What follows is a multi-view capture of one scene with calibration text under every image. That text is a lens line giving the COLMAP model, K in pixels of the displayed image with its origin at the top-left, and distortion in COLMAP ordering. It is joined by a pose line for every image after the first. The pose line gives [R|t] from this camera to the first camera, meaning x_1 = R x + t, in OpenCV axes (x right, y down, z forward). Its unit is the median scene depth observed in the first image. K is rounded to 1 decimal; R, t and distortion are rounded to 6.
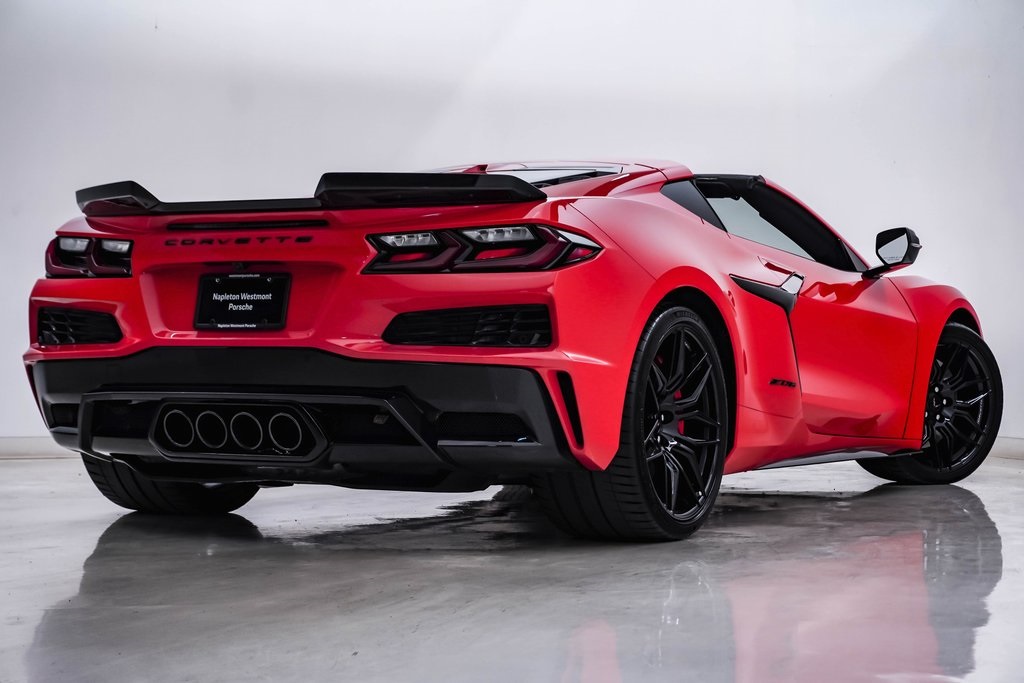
lens RADIAL K [[2203.5, 0, 510.1], [0, 2203.5, 341.6], [0, 0, 1]] dist [0.068093, 0.000000]
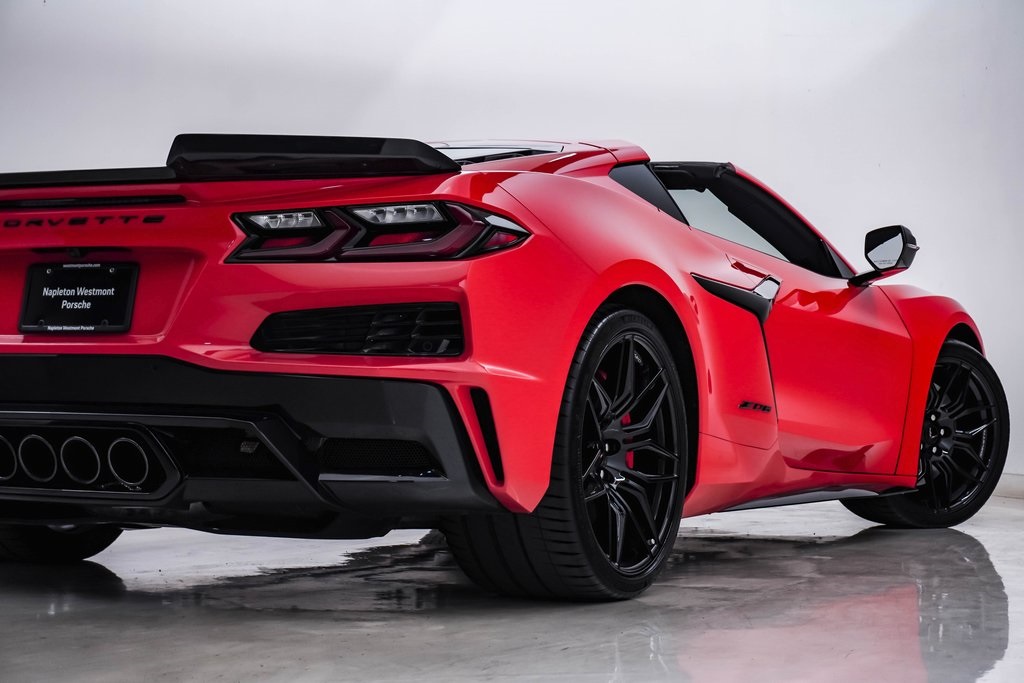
lens RADIAL K [[2203.5, 0, 502.9], [0, 2203.5, 349.6], [0, 0, 1]] dist [0.068093, 0.000000]
pose [[0.999921, 0.006798, 0.010529, 0.023198], [-0.006683, 0.999918, -0.010910, 0.008074], [-0.010602, 0.010839, 0.999885, 0.199605]]
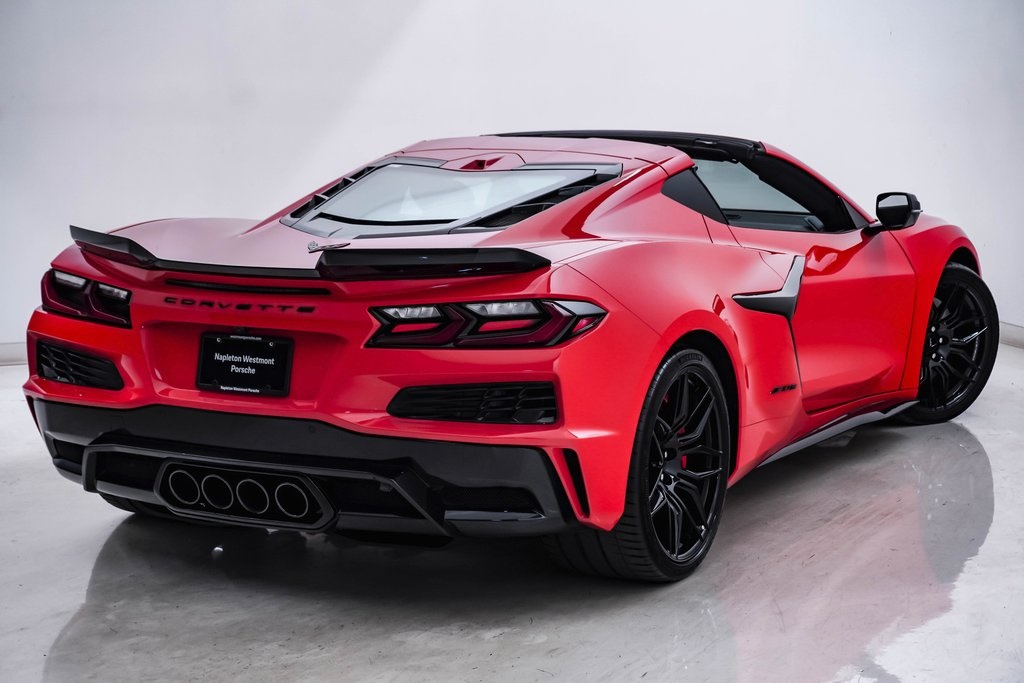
lens RADIAL K [[2203.5, 0, 521.3], [0, 2203.5, 351.7], [0, 0, 1]] dist [0.068093, 0.000000]
pose [[0.999844, -0.011253, 0.013595, -0.010171], [0.009042, 0.988194, 0.152943, -0.172815], [-0.015155, -0.152796, 0.988142, 0.017101]]
